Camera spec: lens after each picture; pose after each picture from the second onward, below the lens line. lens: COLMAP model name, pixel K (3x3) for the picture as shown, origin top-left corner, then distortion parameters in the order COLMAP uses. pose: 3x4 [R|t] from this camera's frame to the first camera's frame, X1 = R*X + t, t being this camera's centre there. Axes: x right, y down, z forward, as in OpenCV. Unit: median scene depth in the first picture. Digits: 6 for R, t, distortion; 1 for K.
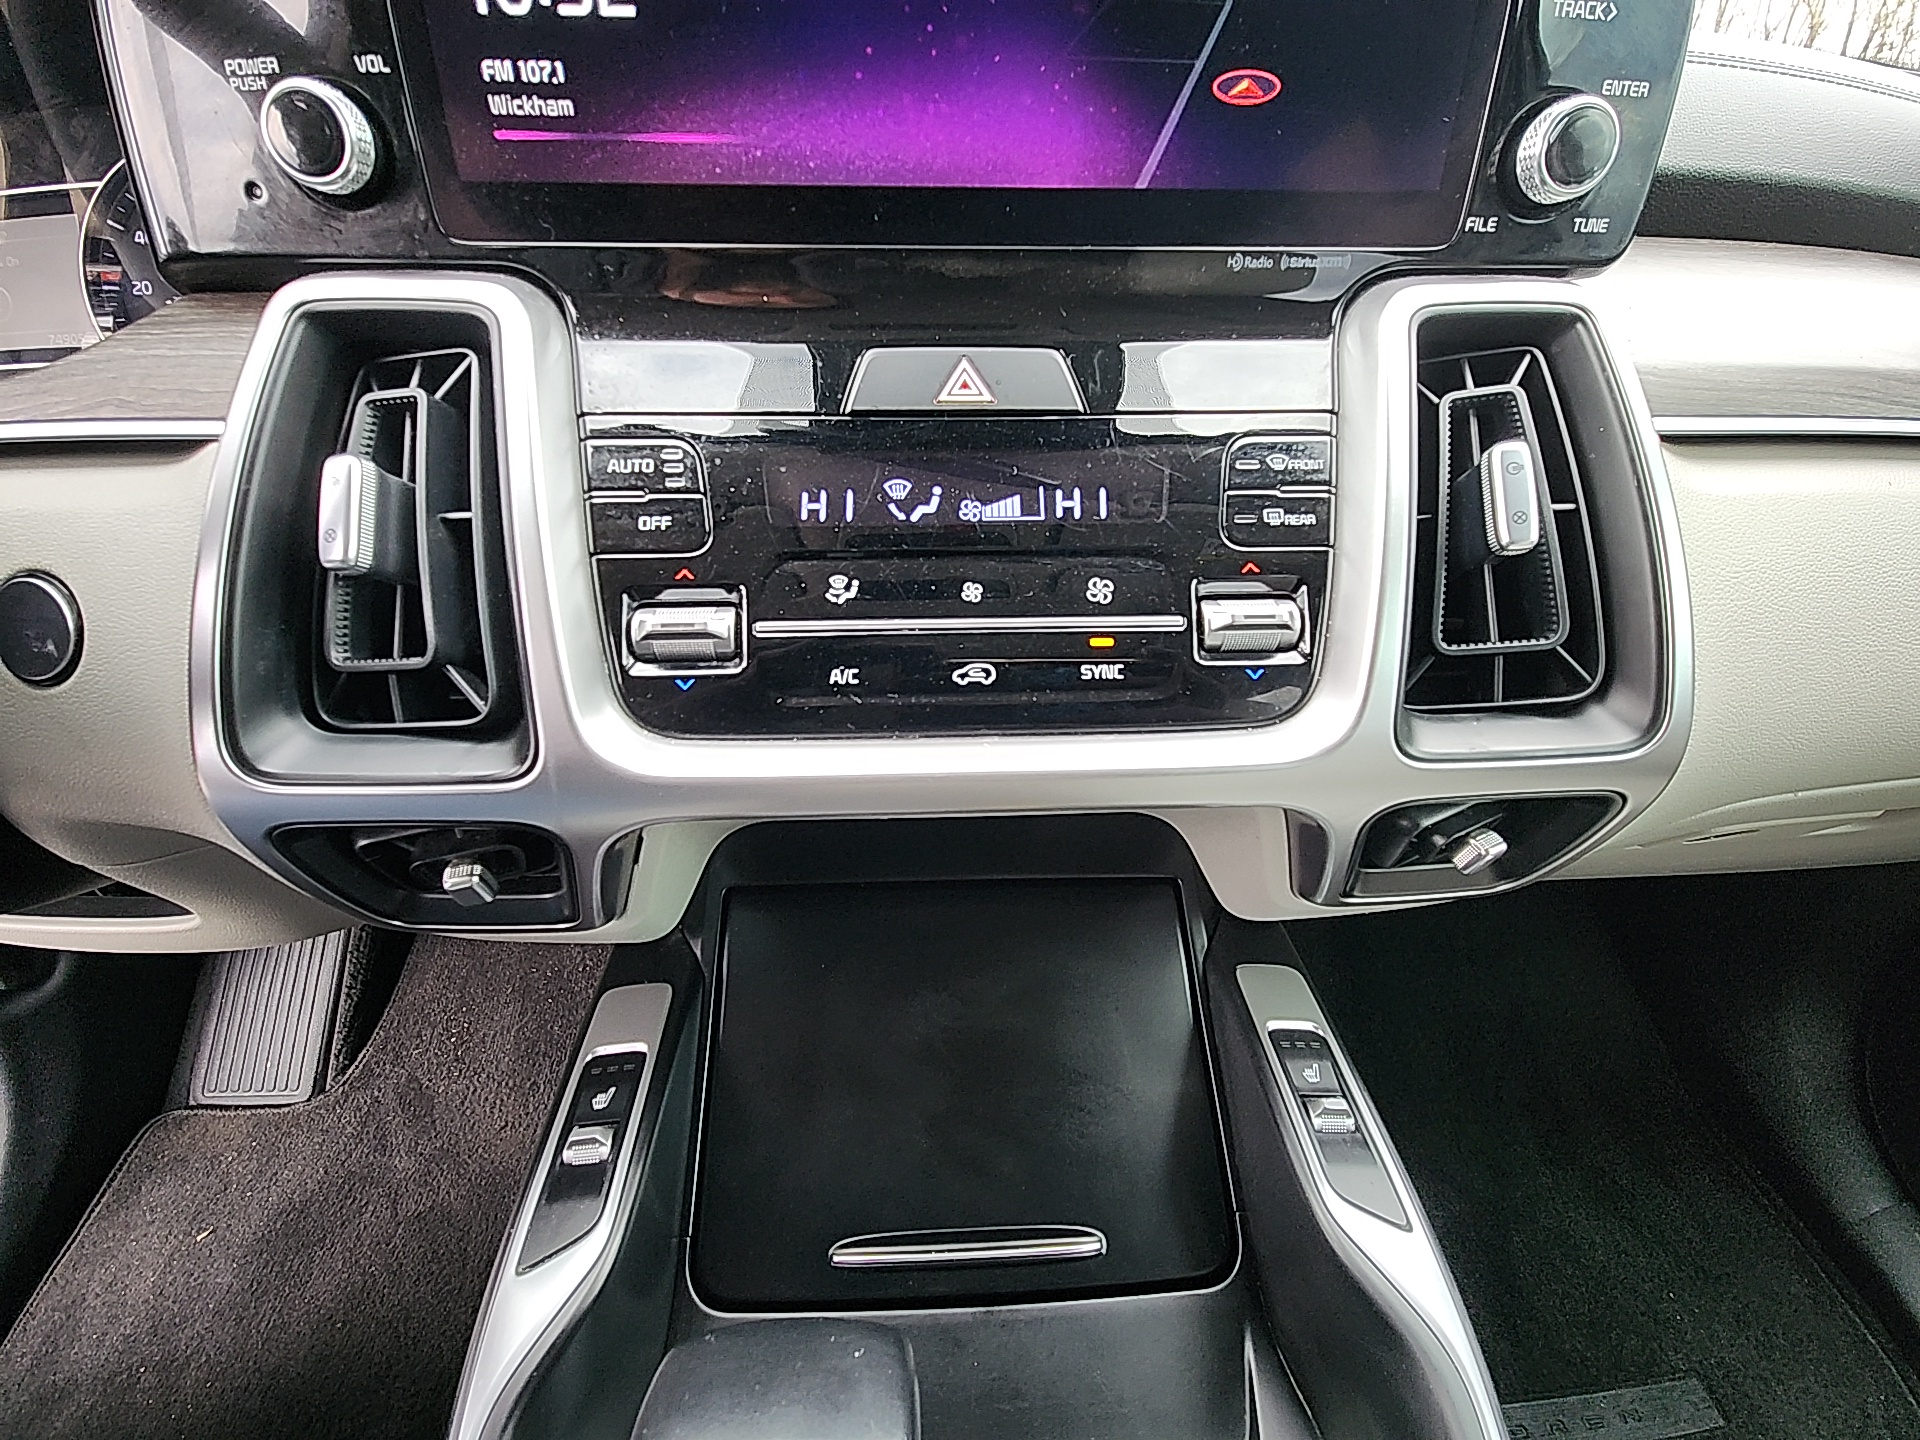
lens RADIAL K [[757.5, 0, 947.7], [0, 757.5, 700.9], [0, 0, 1]] dist [0.017398, -0.012840]
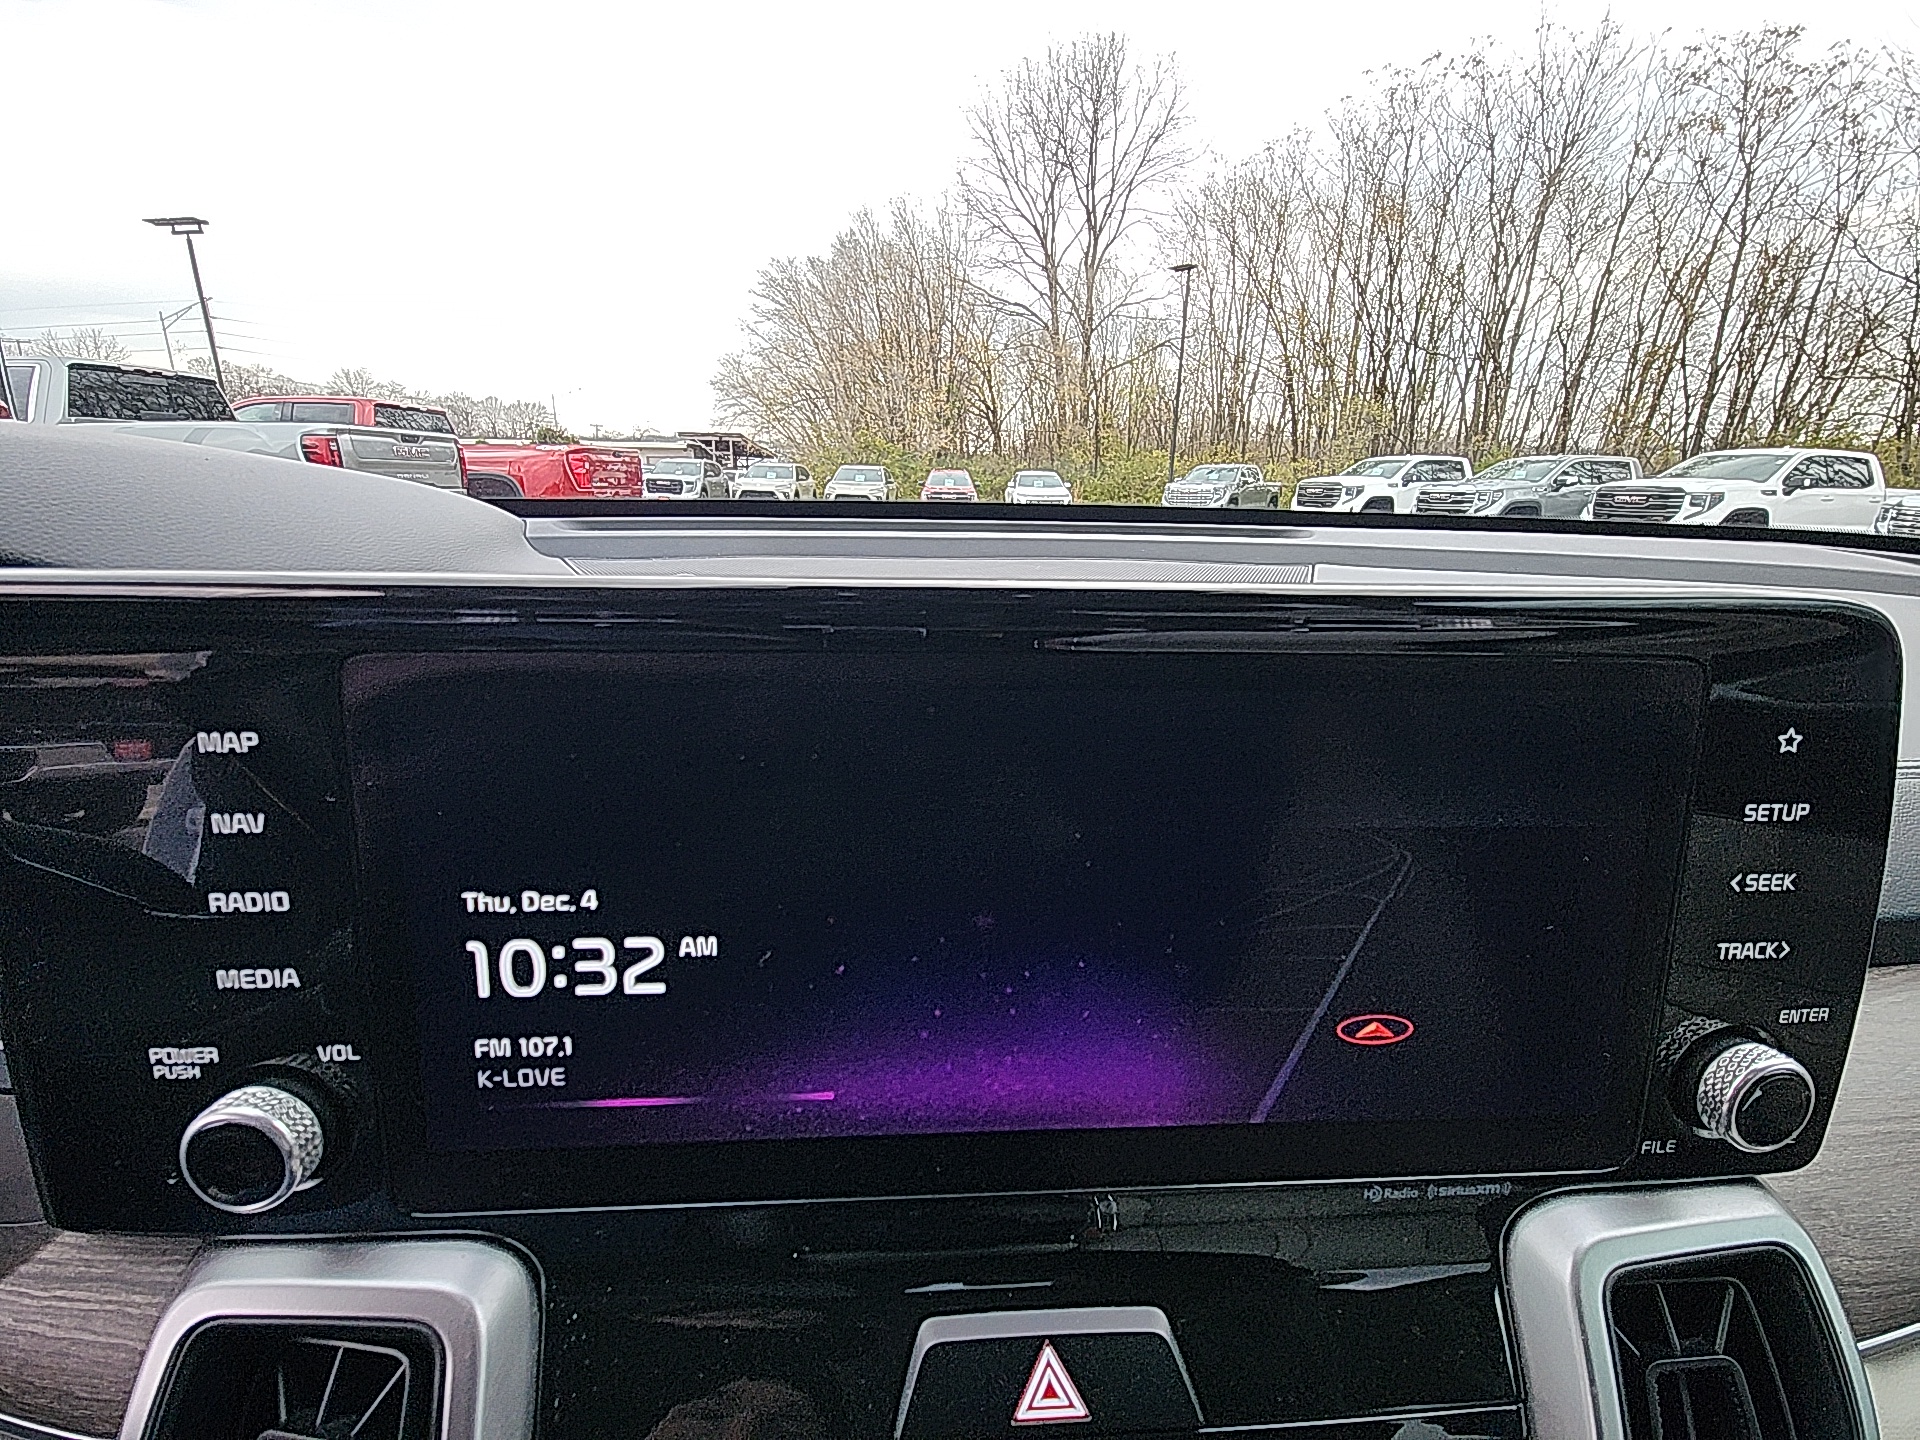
lens RADIAL K [[763.4, 0, 953.6], [0, 763.4, 696.3], [0, 0, 1]] dist [0.026214, -0.018580]
pose [[0.999892, 0.008309, 0.012137, -0.092936], [-0.005007, 0.968167, -0.250254, -0.929867], [-0.013830, 0.250166, 0.968104, 0.073108]]
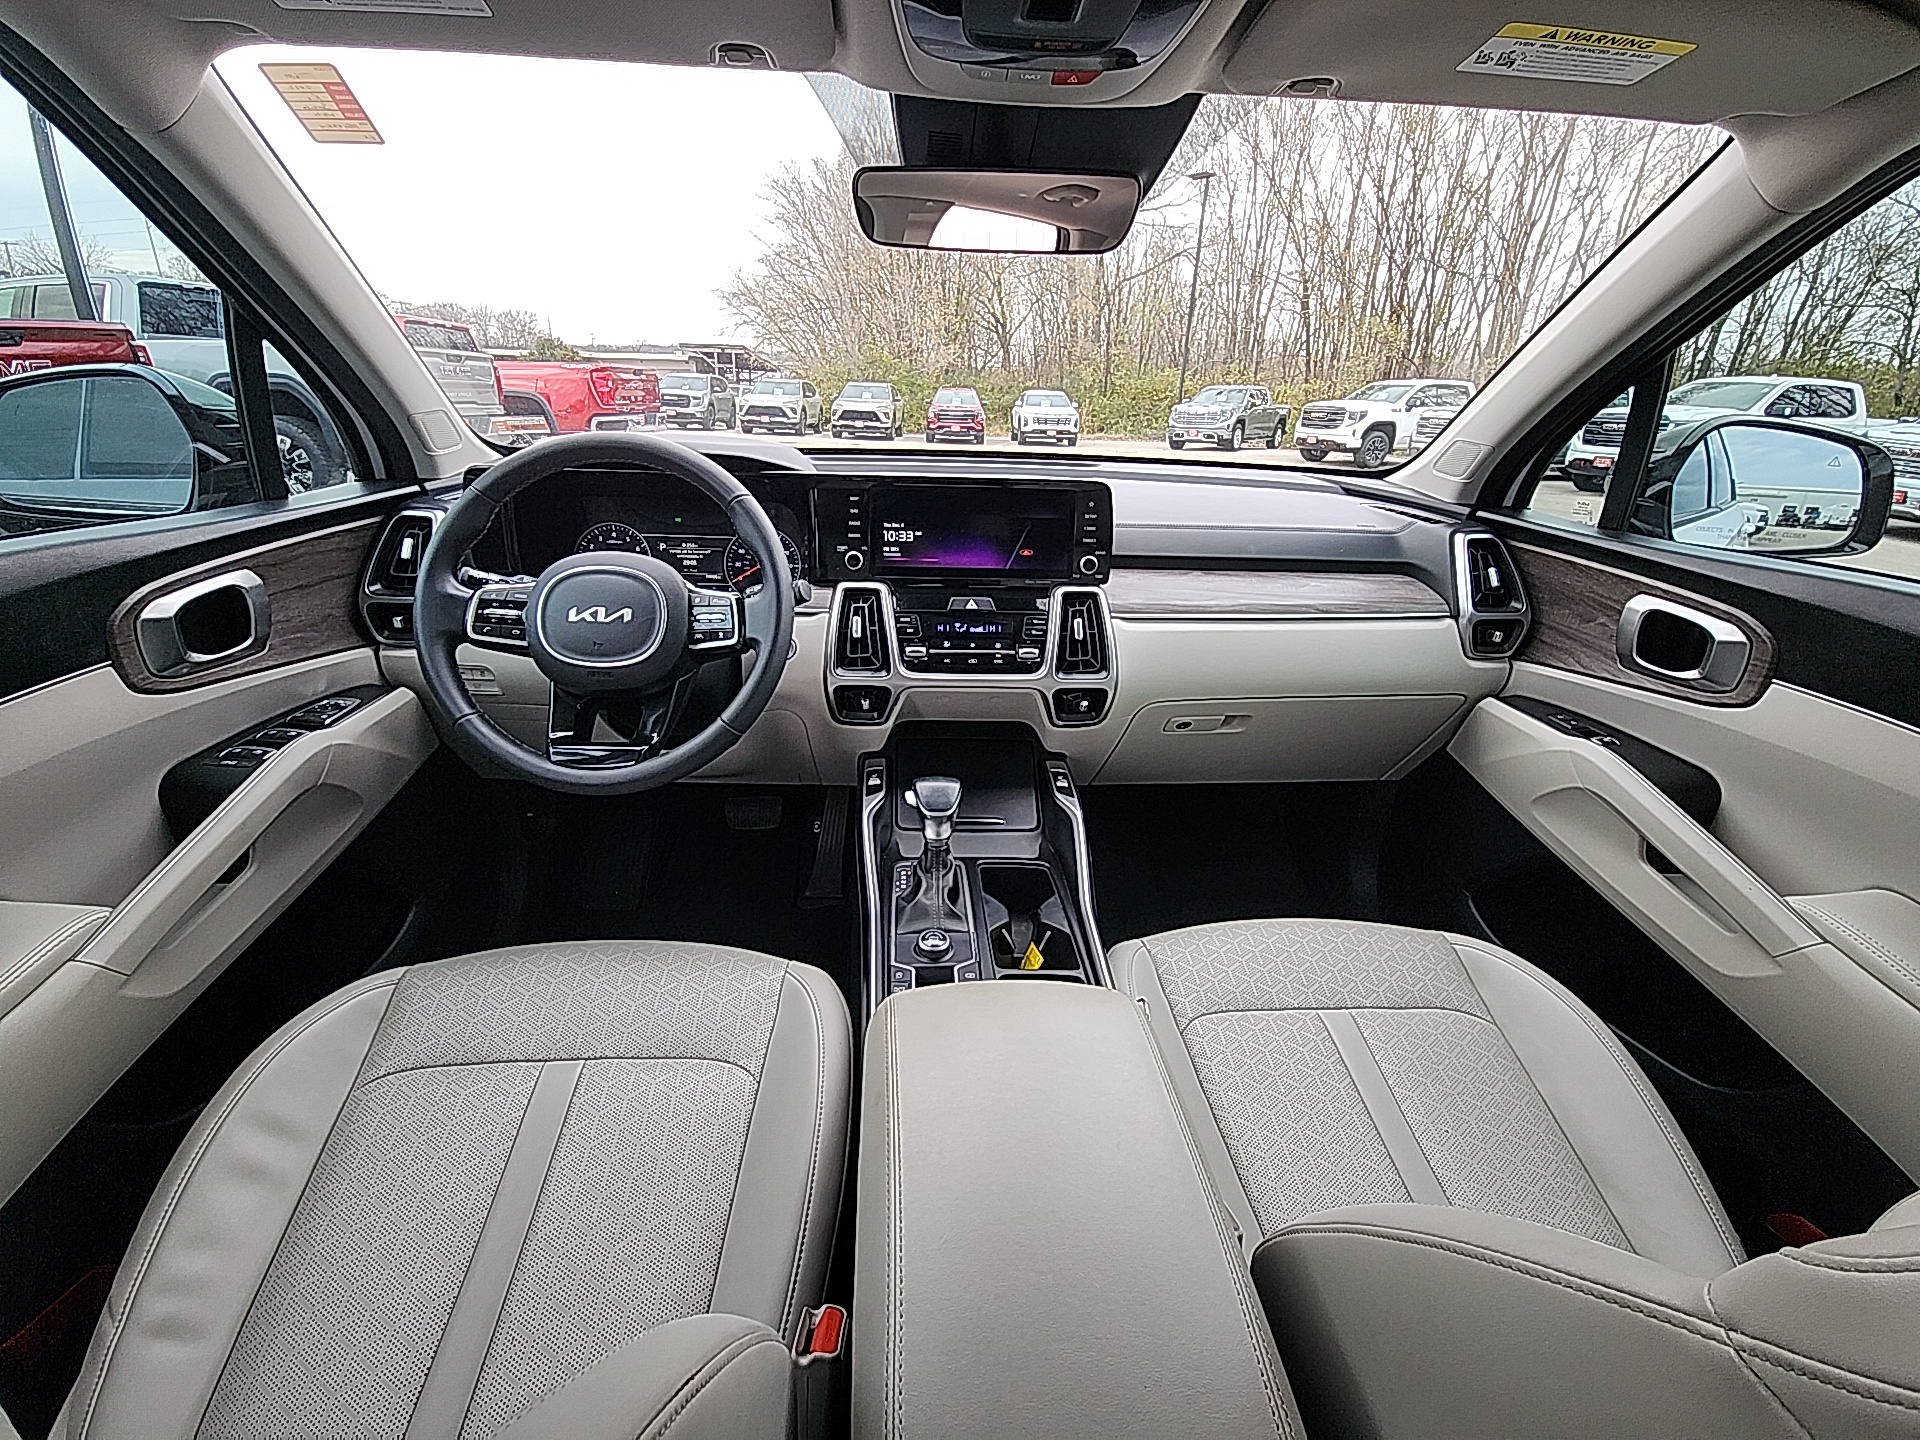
lens RADIAL K [[771.6, 0, 951.6], [0, 771.6, 697.6], [0, 0, 1]] dist [0.000007, -0.000679]
pose [[0.999761, 0.020983, 0.006133, -0.130350], [-0.019787, 0.987848, -0.154160, 0.990785], [-0.009293, 0.154002, 0.988027, -4.007045]]
